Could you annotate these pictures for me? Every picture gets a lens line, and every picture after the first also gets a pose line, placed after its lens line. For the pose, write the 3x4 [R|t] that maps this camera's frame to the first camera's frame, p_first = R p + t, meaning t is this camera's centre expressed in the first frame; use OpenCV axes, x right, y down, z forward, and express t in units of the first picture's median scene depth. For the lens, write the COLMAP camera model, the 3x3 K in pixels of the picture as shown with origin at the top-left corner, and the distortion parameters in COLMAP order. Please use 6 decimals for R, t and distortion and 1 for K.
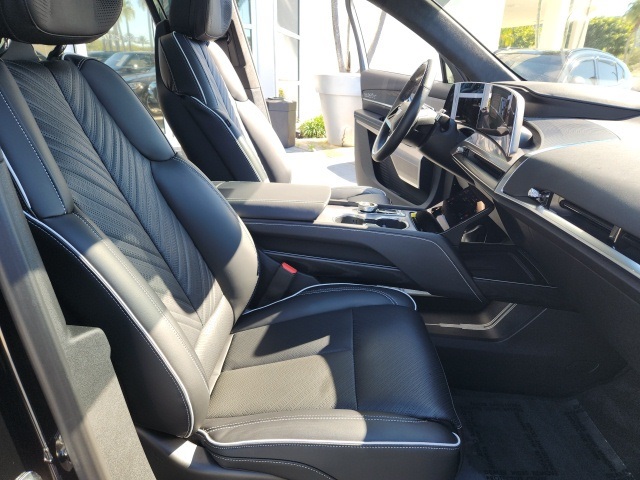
lens RADIAL K [[429.3, 0, 320.9], [0, 429.3, 237.8], [0, 0, 1]] dist [0.086448, -0.064746]
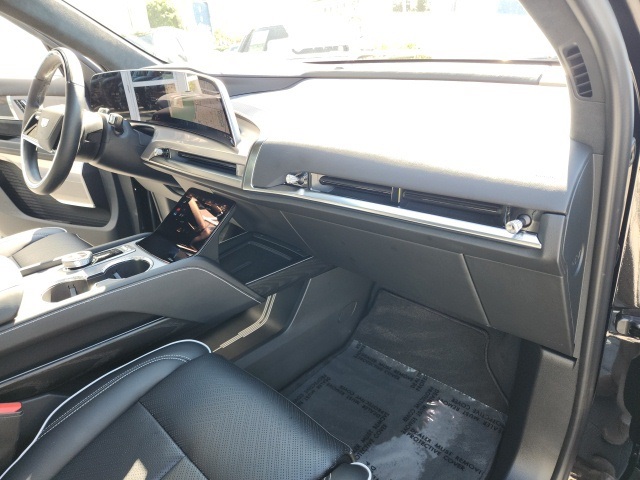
lens RADIAL K [[431.6, 0, 323.1], [0, 431.6, 242.2], [0, 0, 1]] dist [0.091942, -0.072048]
pose [[0.670714, -0.390432, 0.630639, -0.070580], [0.367457, 0.913479, 0.174732, -0.080275], [-0.644296, 0.114537, 0.756150, 0.193126]]
